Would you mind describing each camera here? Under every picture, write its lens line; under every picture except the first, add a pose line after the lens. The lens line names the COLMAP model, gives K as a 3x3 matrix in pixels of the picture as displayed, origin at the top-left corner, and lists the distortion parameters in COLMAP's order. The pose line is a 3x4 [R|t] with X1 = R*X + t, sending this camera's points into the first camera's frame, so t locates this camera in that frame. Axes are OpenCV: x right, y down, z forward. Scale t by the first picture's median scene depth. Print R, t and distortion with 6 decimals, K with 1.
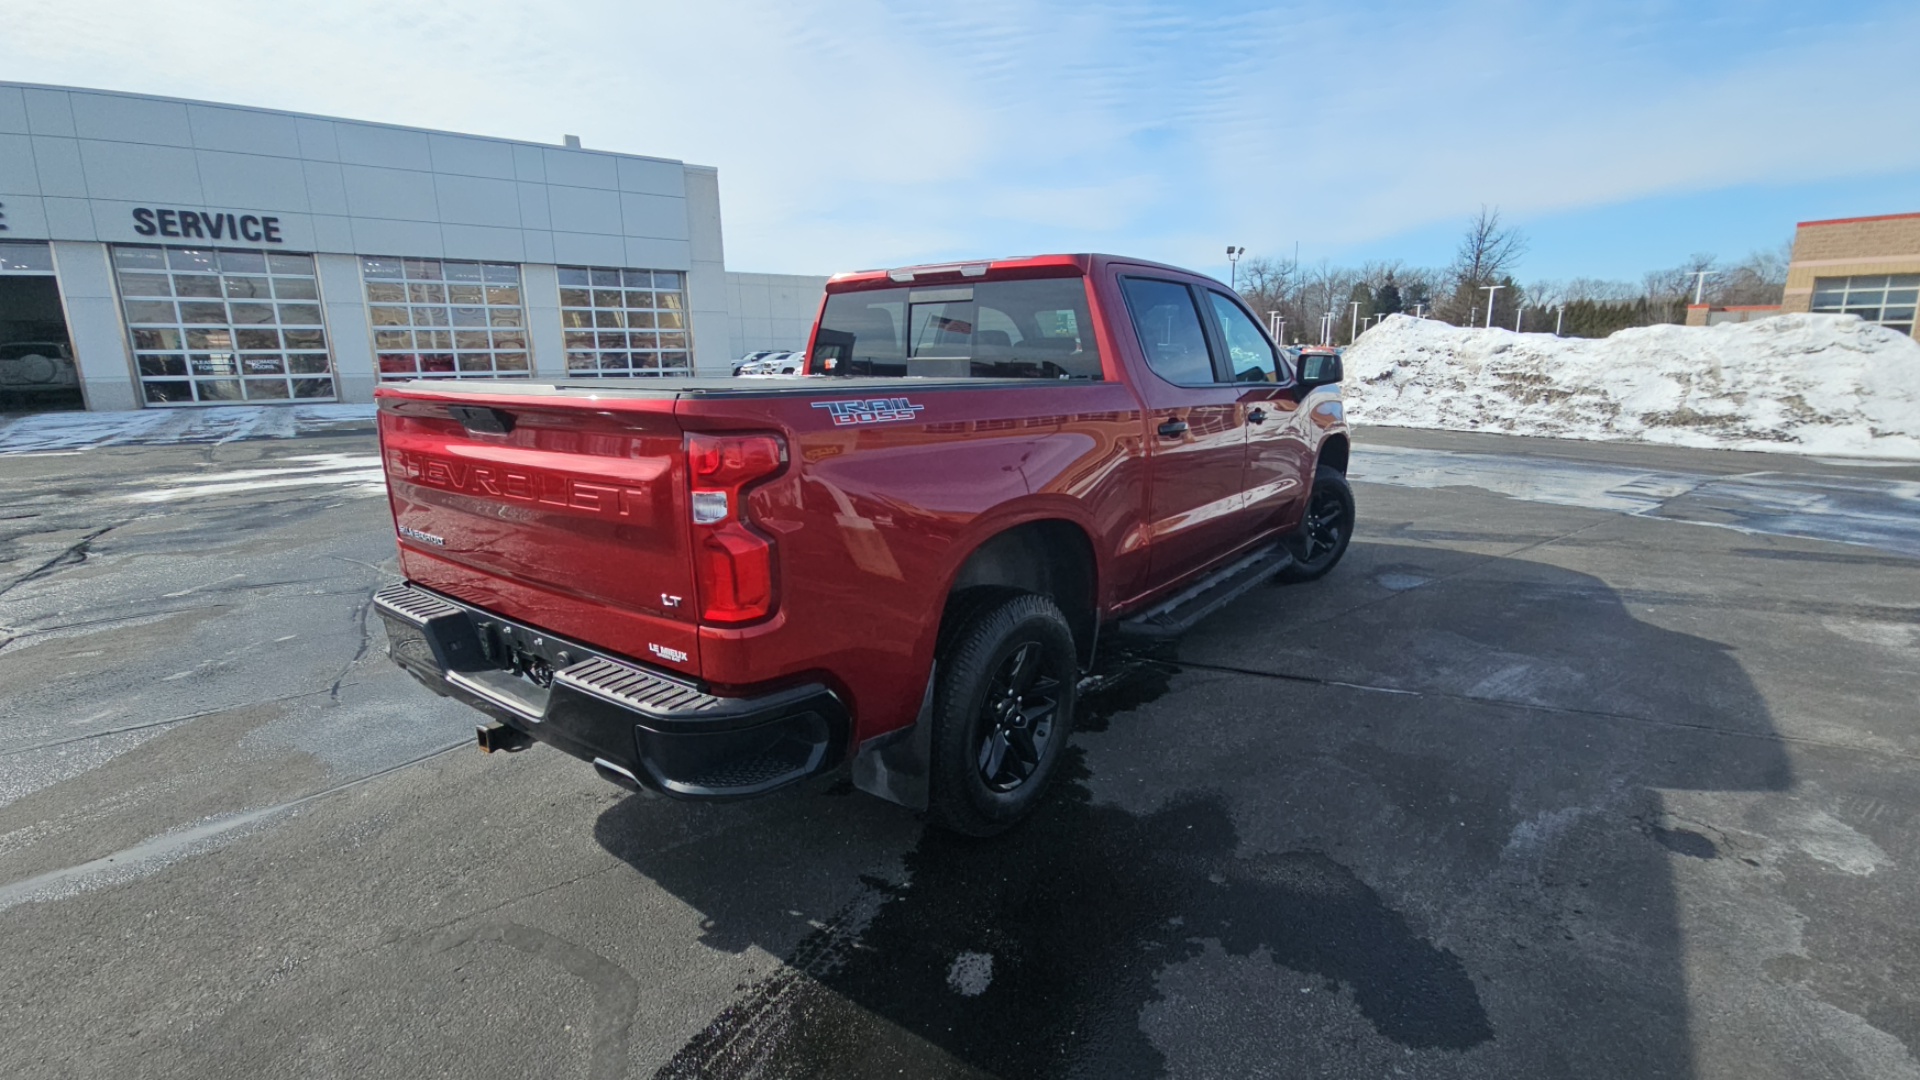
lens RADIAL K [[856.5, 0, 983.8], [0, 856.5, 537.5], [0, 0, 1]] dist [0.008063, -0.006801]
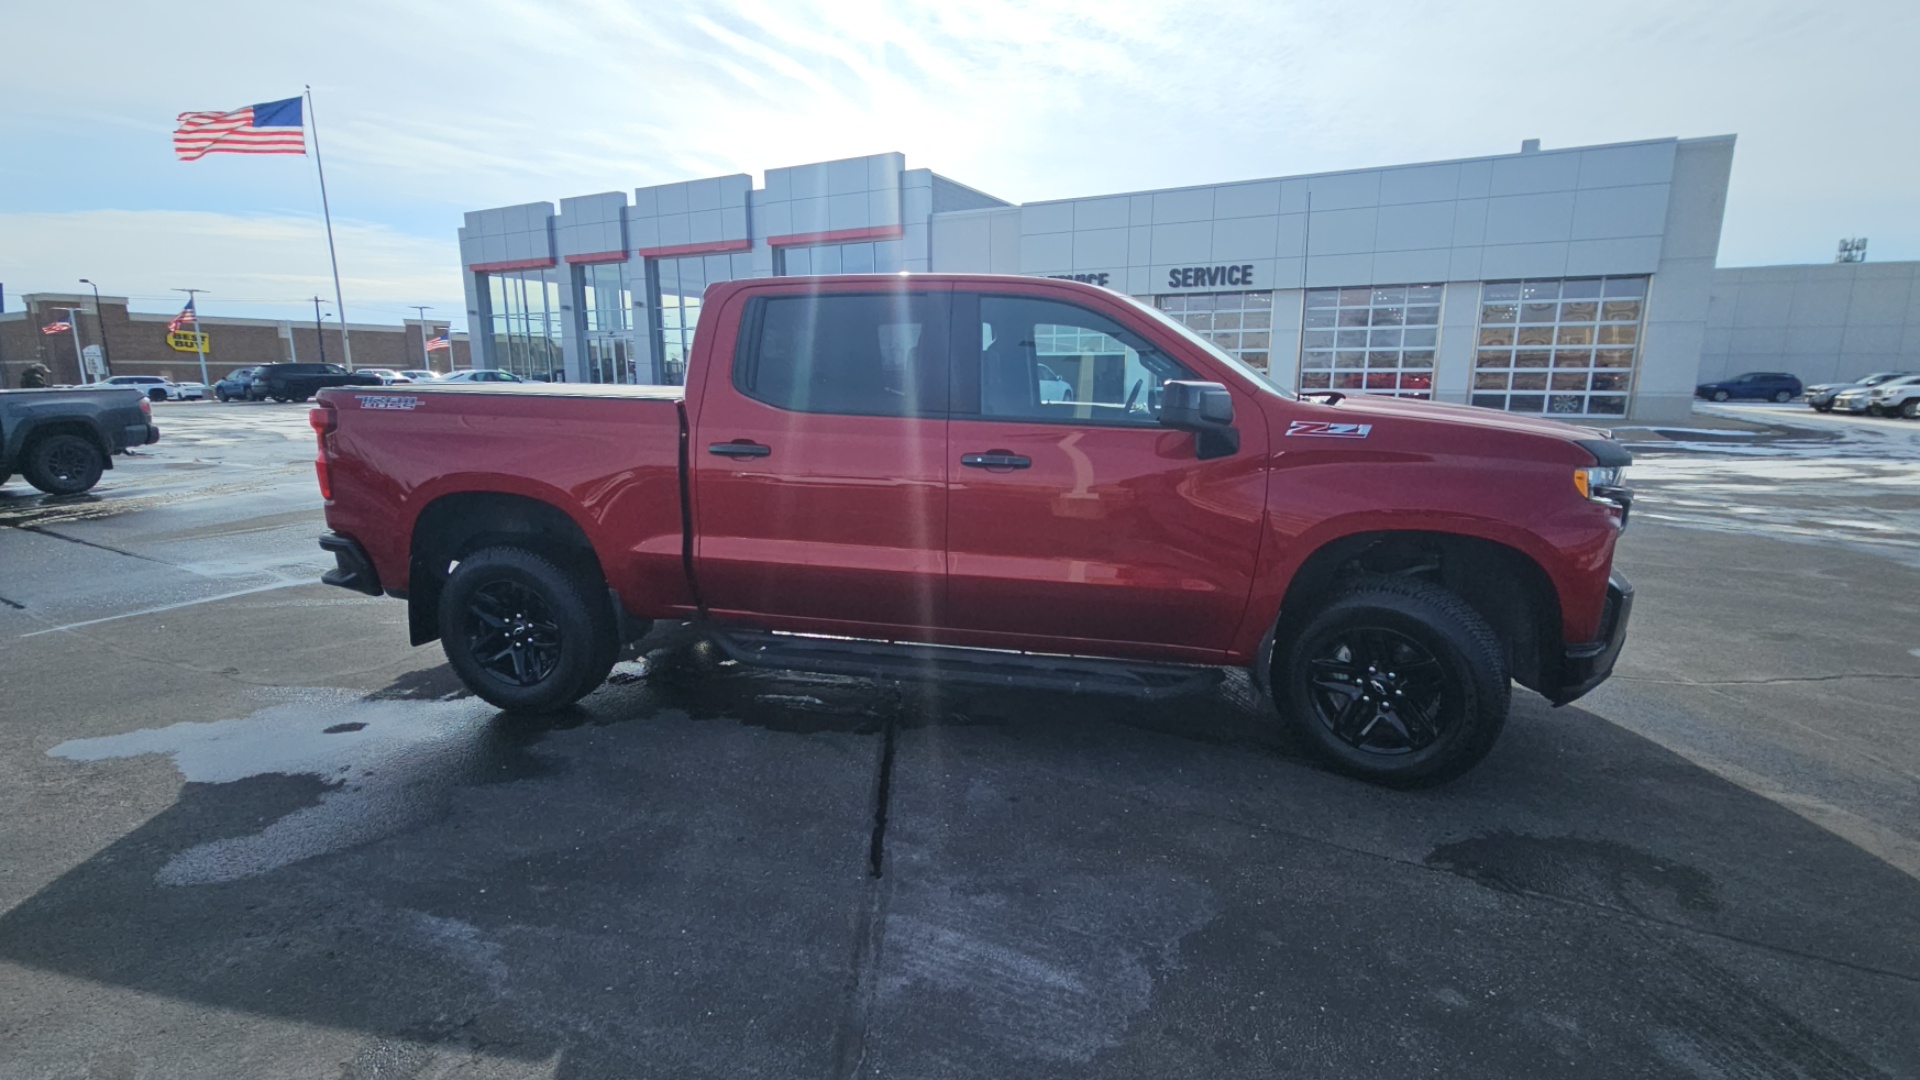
lens RADIAL K [[856.5, 0, 971.8], [0, 856.5, 534.4], [0, 0, 1]] dist [0.008063, -0.006801]
pose [[0.414109, 0.174760, -0.893293, 0.196468], [-0.197530, 0.975262, 0.099227, -0.029249], [0.888536, 0.135361, 0.438385, 0.131570]]
